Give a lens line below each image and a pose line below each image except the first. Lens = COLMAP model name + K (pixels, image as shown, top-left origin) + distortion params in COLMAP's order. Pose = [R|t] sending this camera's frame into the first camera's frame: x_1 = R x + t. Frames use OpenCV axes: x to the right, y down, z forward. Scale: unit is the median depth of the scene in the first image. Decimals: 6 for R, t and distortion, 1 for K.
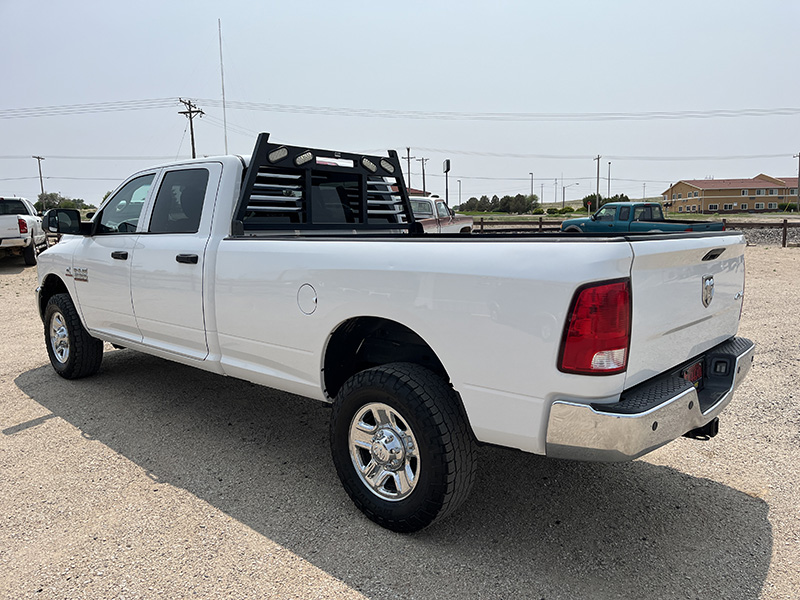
lens RADIAL K [[602.5, 0, 400.0], [0, 602.5, 300.0], [0, 0, 1]] dist [-0.001334, -0.002162]
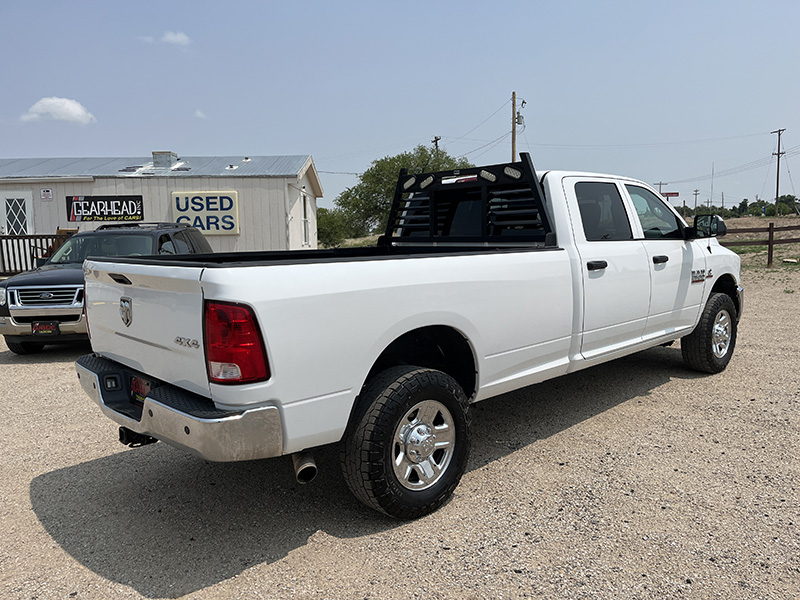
lens RADIAL K [[602.5, 0, 400.0], [0, 602.5, 300.0], [0, 0, 1]] dist [-0.001334, -0.002162]
pose [[-0.082123, 0.111078, -0.990413, 0.945339], [-0.093973, 0.988479, 0.118653, -0.129108], [0.992182, 0.102816, -0.070739, 0.952323]]
